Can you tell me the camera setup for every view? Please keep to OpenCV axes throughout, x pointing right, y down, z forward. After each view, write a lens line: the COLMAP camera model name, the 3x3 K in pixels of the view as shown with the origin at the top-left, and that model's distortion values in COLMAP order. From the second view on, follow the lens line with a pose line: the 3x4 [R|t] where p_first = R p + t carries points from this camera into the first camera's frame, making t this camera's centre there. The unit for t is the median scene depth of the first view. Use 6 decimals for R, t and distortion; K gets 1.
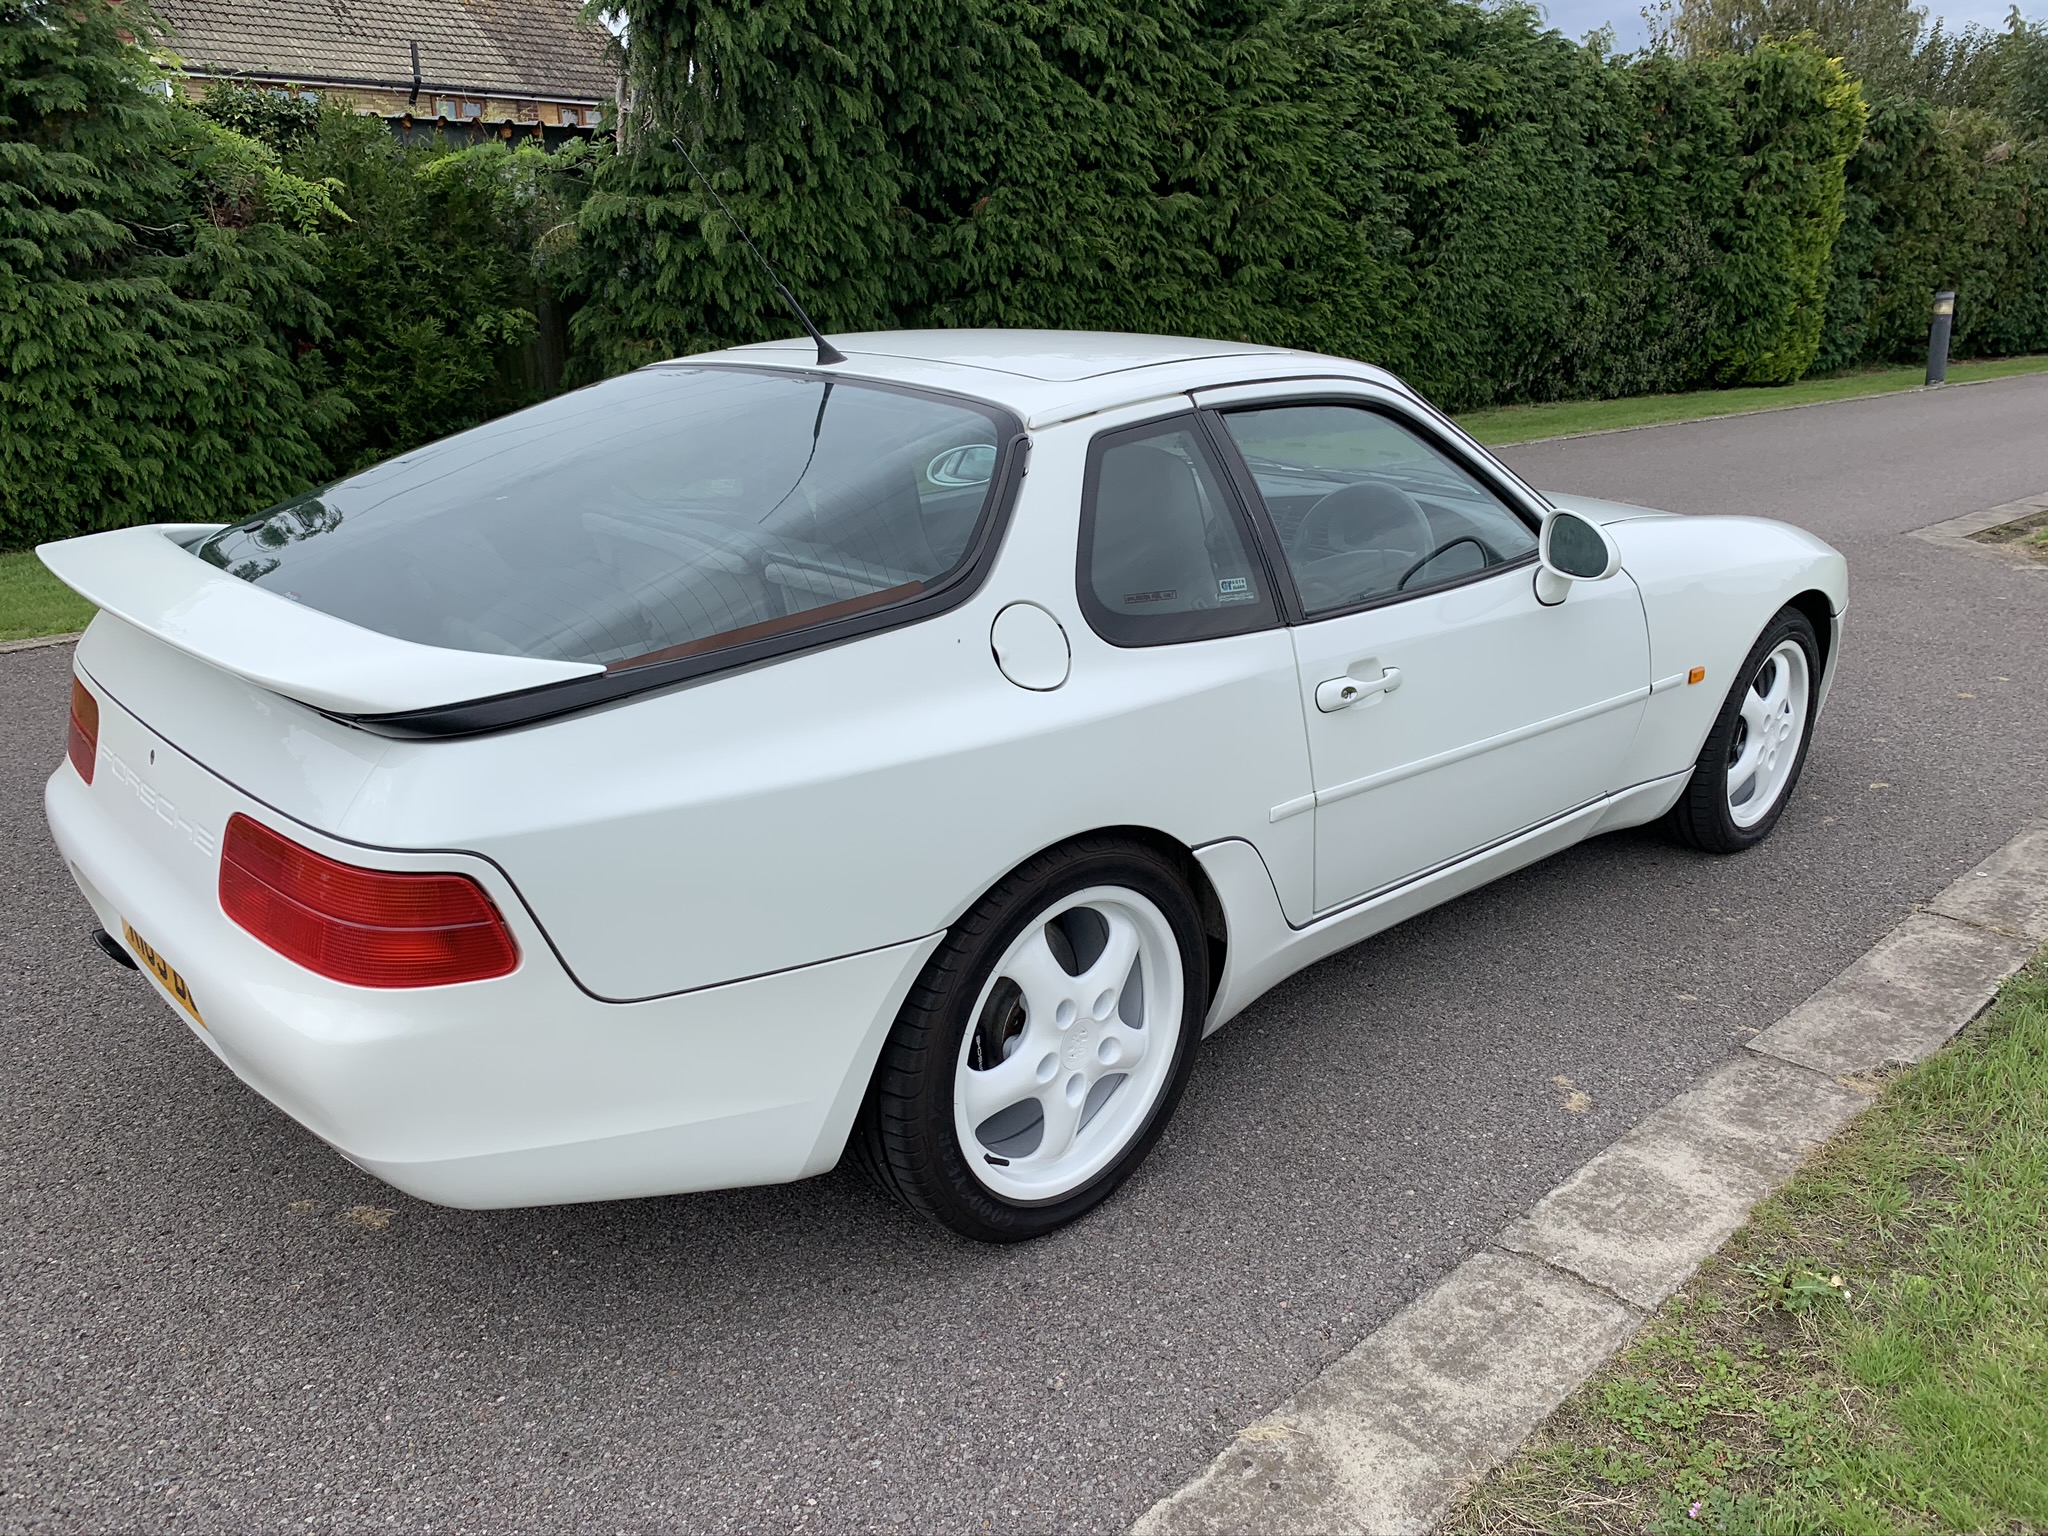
lens RADIAL K [[1579.4, 0, 1034.5], [0, 1579.4, 757.7], [0, 0, 1]] dist [0.000172, -0.001485]
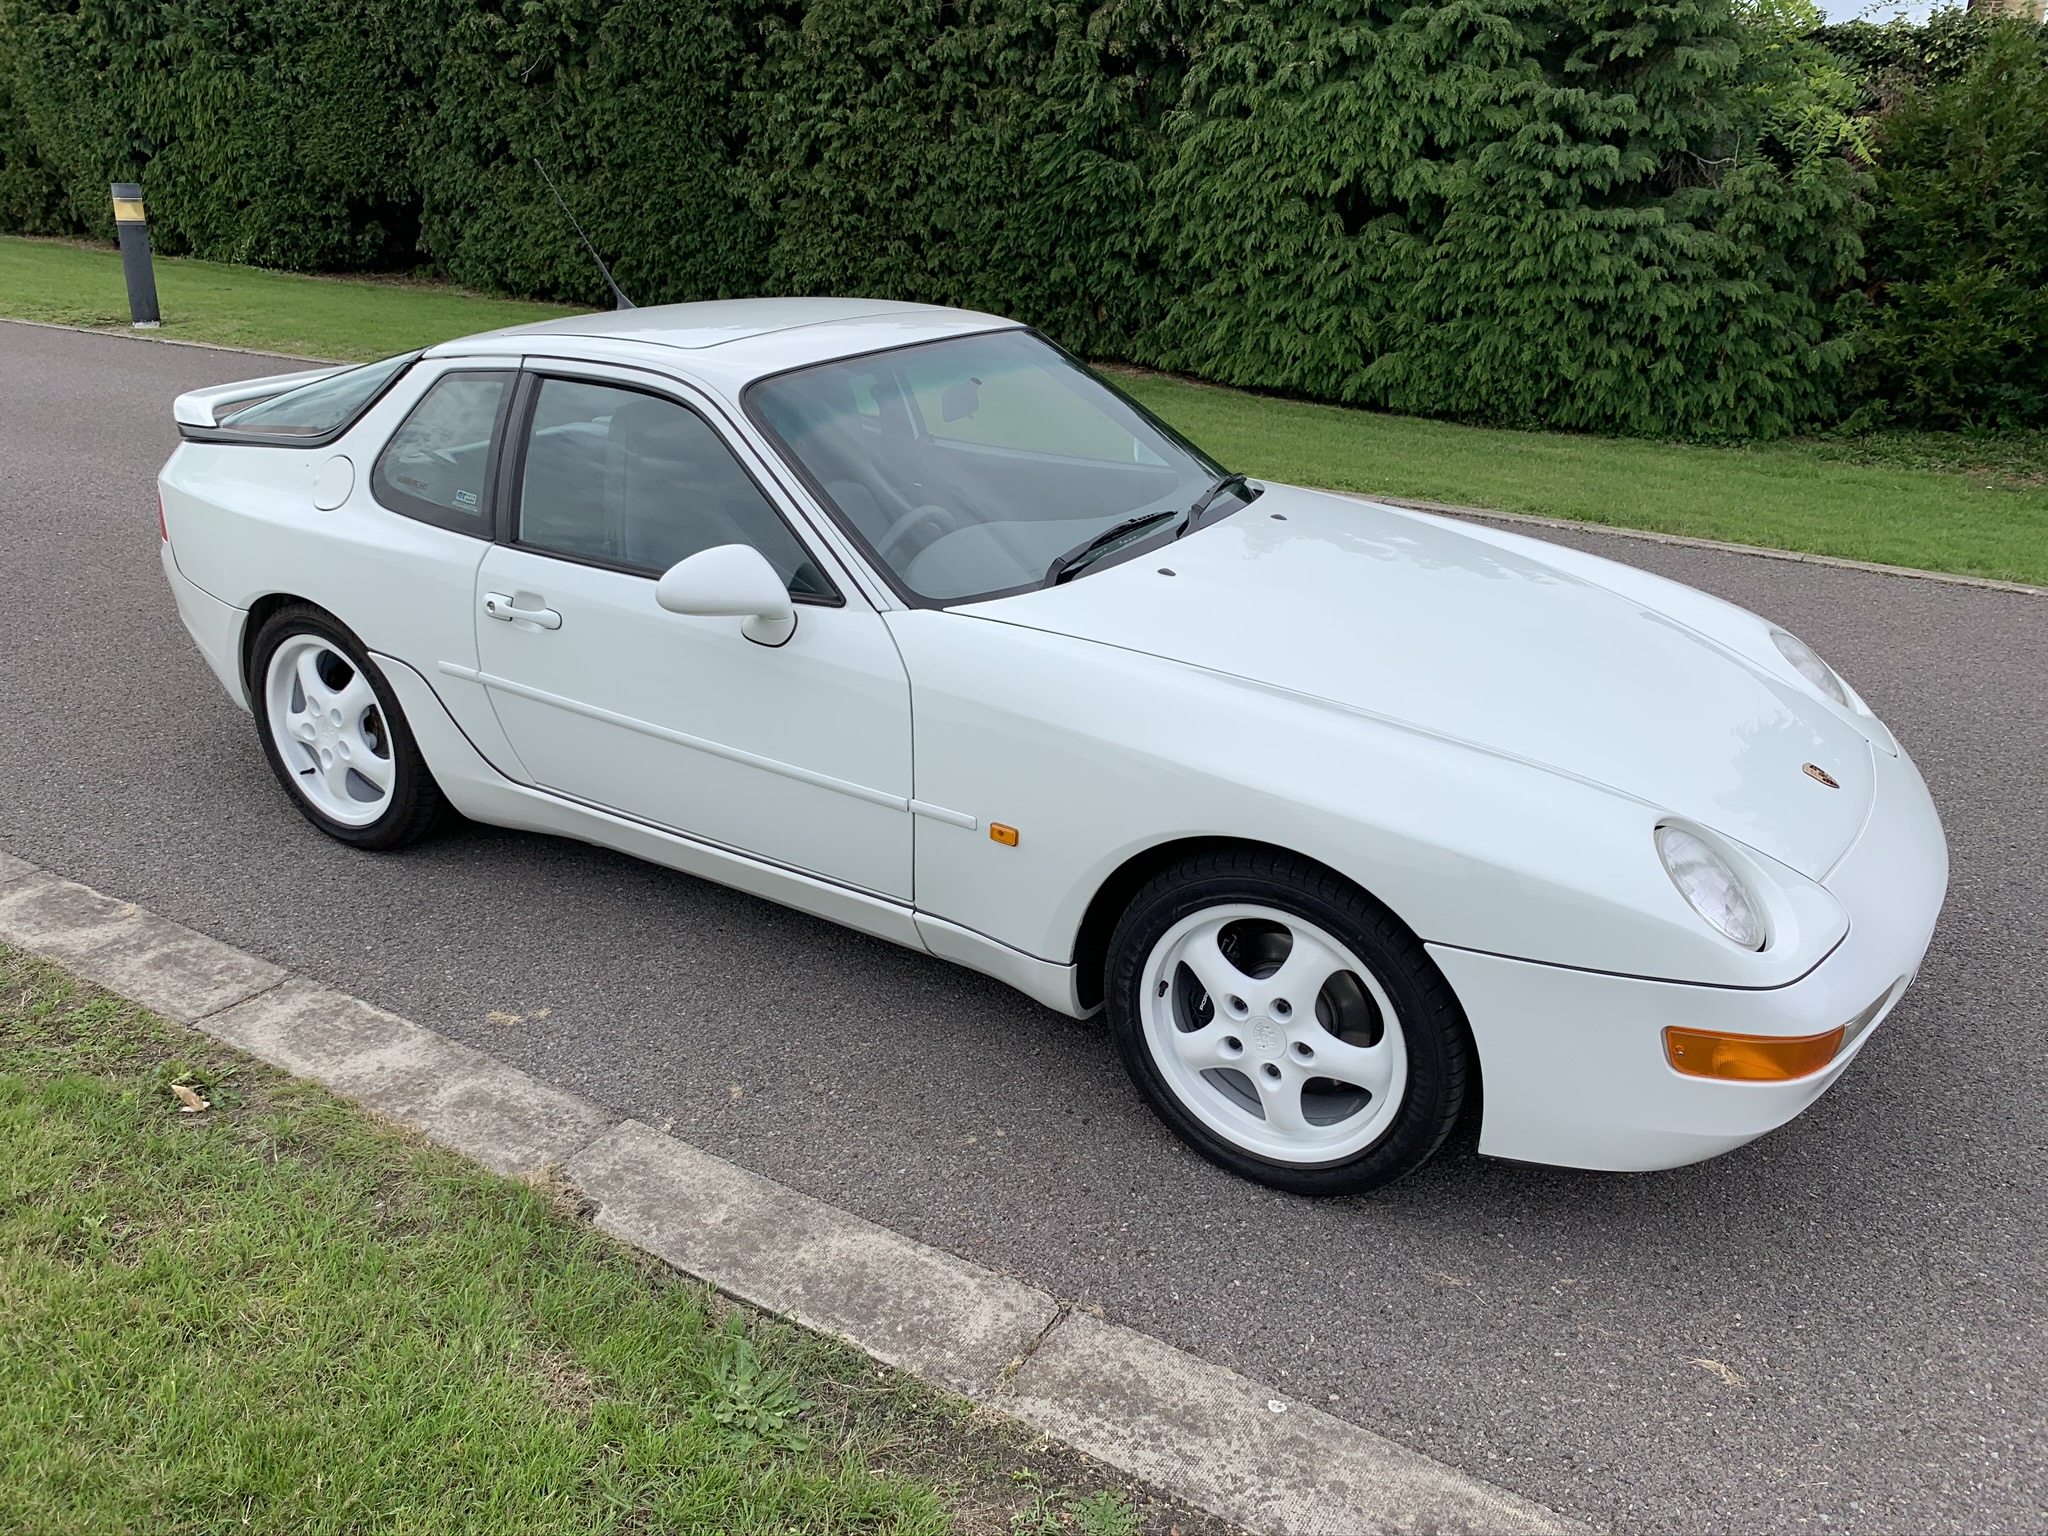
lens RADIAL K [[1579.4, 0, 1012.8], [0, 1579.4, 764.3], [0, 0, 1]] dist [0.000172, -0.001485]
pose [[0.259537, 0.365365, -0.893951, 0.278973], [-0.309792, 0.908249, 0.281268, -0.077192], [0.914696, 0.203940, 0.348911, 0.179579]]
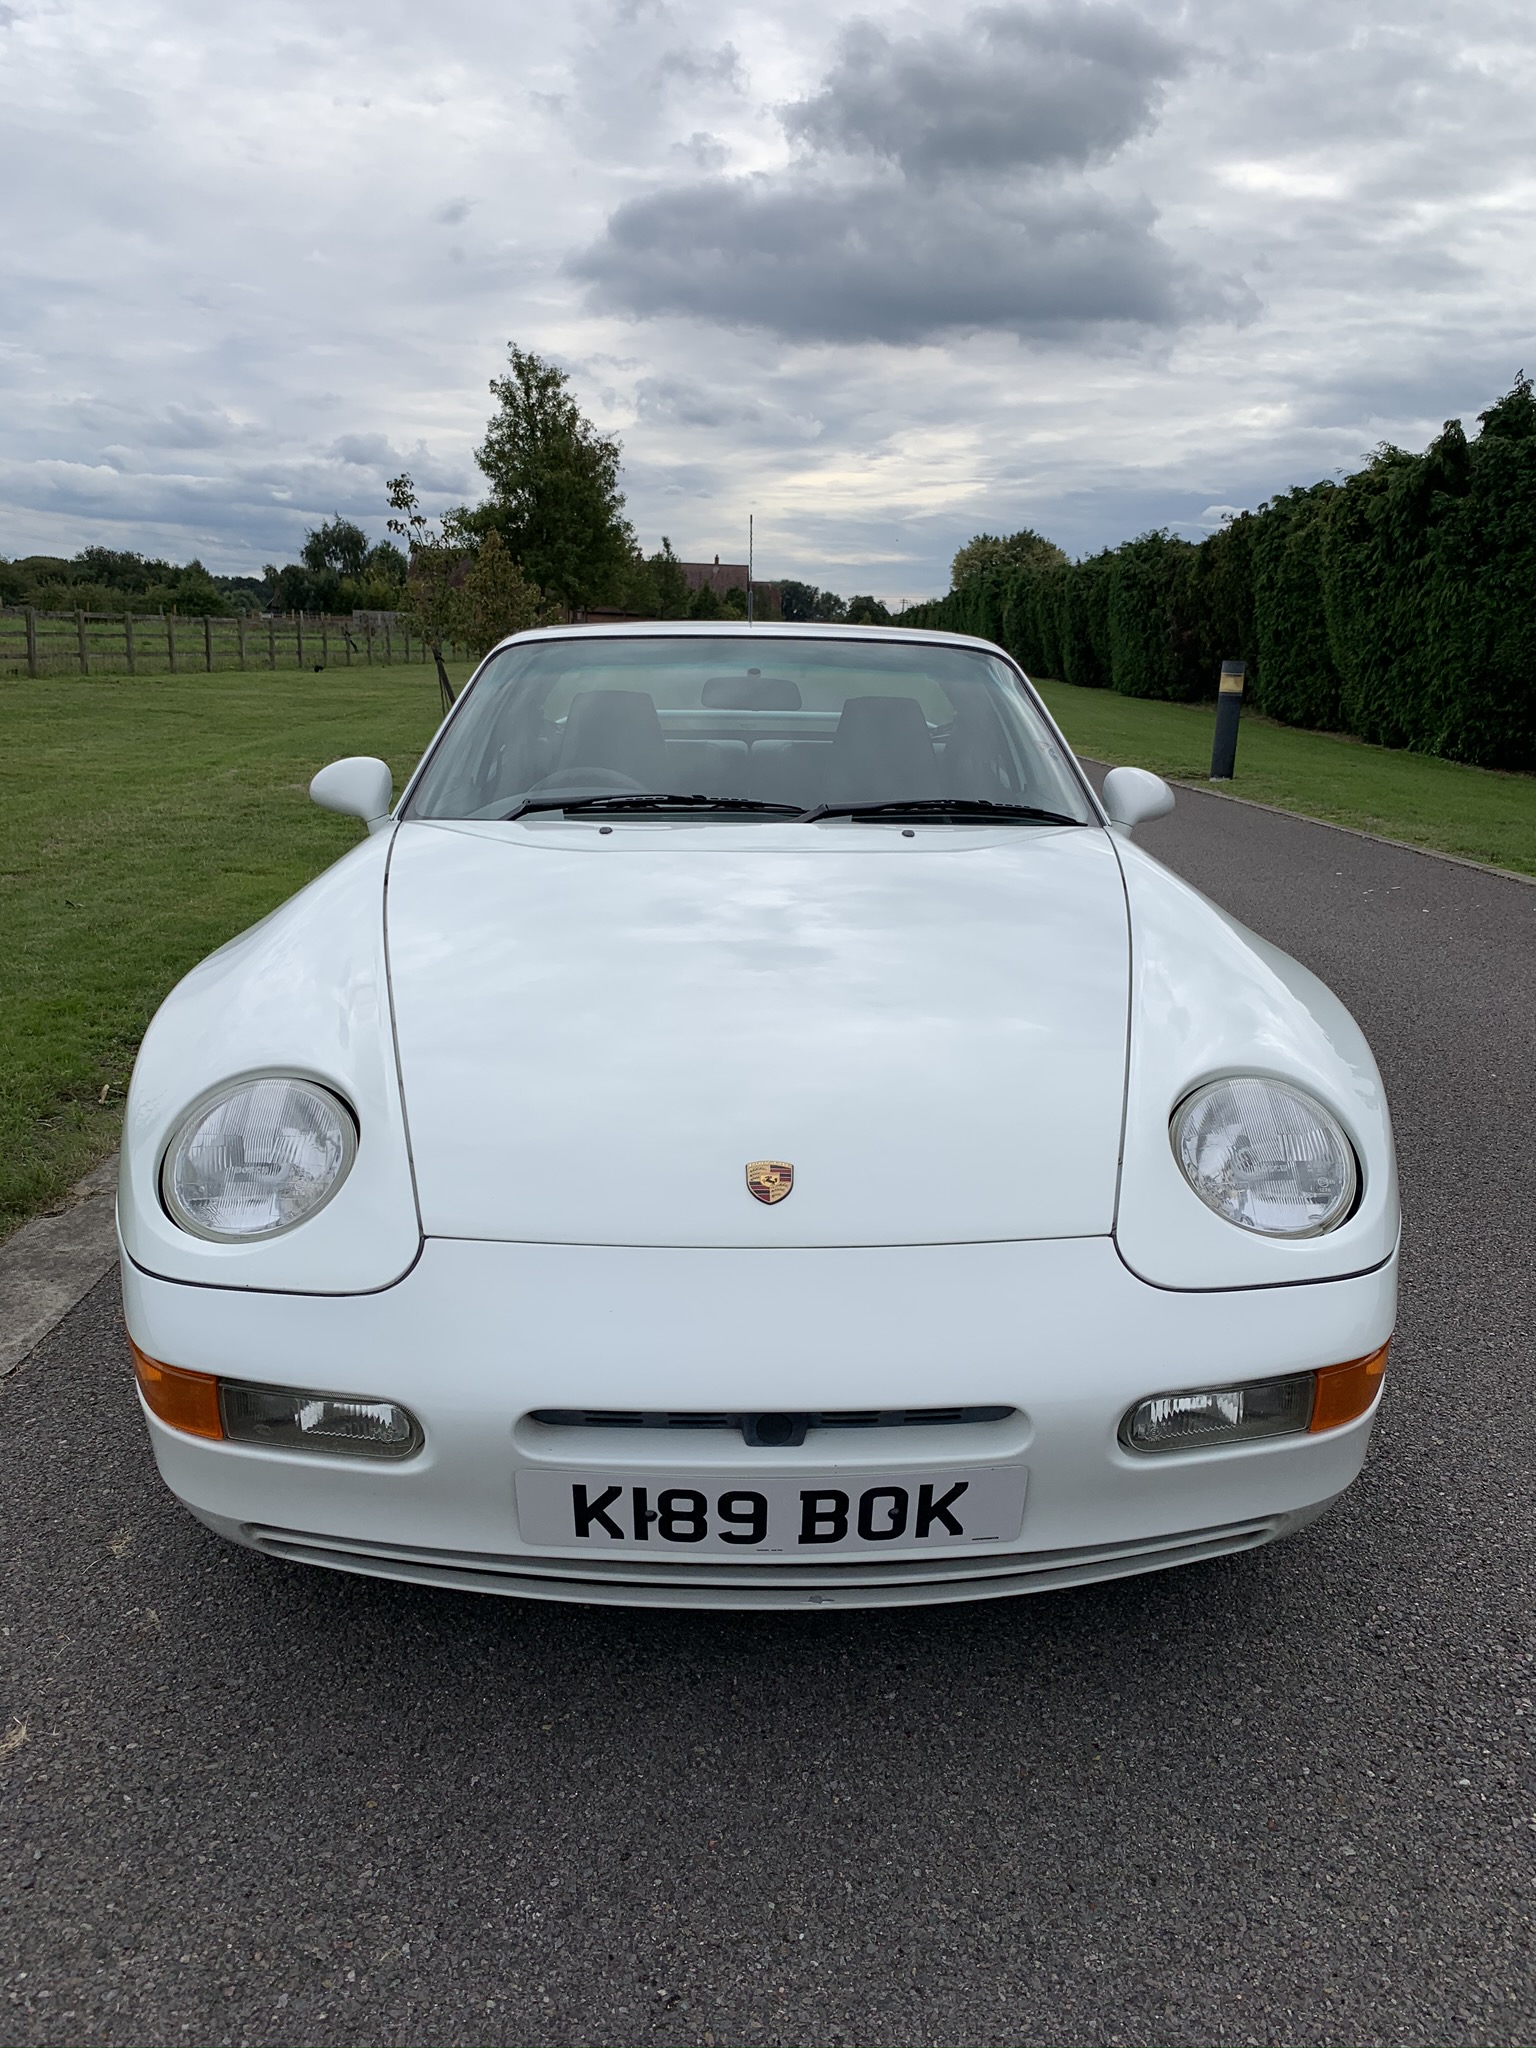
lens RADIAL K [[1579.4, 0, 786.4], [0, 1579.4, 995.7], [0, 0, 1]] dist [0.000172, -0.001485]
pose [[-0.659877, 0.149784, -0.736293, 0.214729], [-0.245132, 0.883397, 0.399400, -0.114794], [0.710262, 0.444044, -0.546217, 0.409401]]
